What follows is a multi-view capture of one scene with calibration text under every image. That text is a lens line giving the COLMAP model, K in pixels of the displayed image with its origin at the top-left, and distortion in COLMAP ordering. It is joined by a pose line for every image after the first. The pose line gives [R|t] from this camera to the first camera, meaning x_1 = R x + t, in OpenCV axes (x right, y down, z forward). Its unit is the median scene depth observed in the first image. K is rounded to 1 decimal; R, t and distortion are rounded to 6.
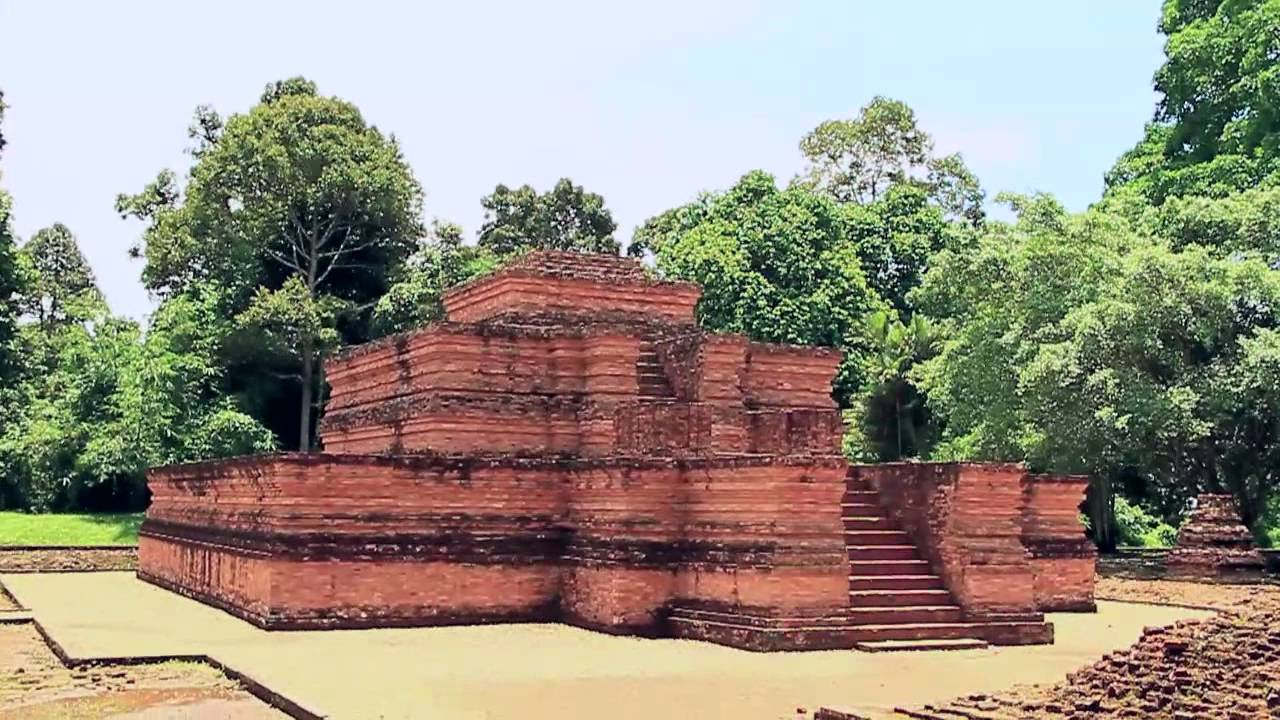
lens RADIAL K [[1391.1, 0, 664.4], [0, 1391.1, 357.9], [0, 0, 1]] dist [0.010524, 0.006913]
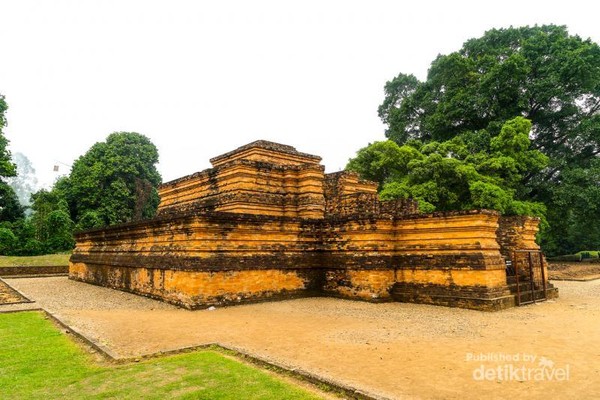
lens RADIAL K [[397.6, 0, 291.0], [0, 397.6, 202.4], [0, 0, 1]] dist [-0.026490, -0.000734]
pose [[0.976610, 0.007621, 0.214881, -0.251482], [-0.004093, 0.999850, -0.016858, 0.060611], [-0.214977, 0.015585, 0.976495, 0.436026]]
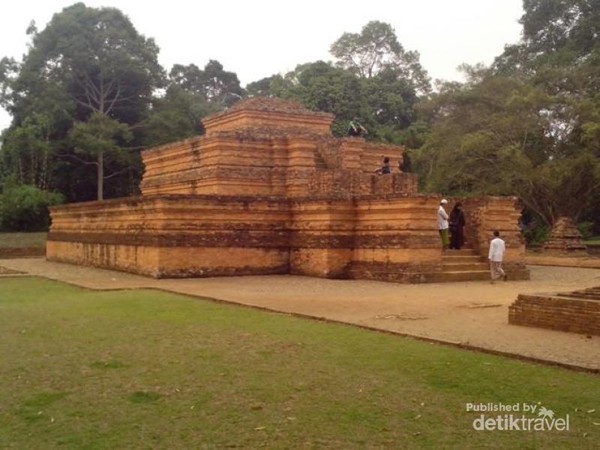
lens RADIAL K [[708.2, 0, 300.0], [0, 708.2, 225.0], [0, 0, 1]] dist [-0.124101, 0.343231]
pose [[0.997129, -0.009487, 0.075119, -0.141721], [0.002100, 0.995202, 0.097817, 0.011542], [-0.075687, -0.097378, 0.992365, -0.049593]]
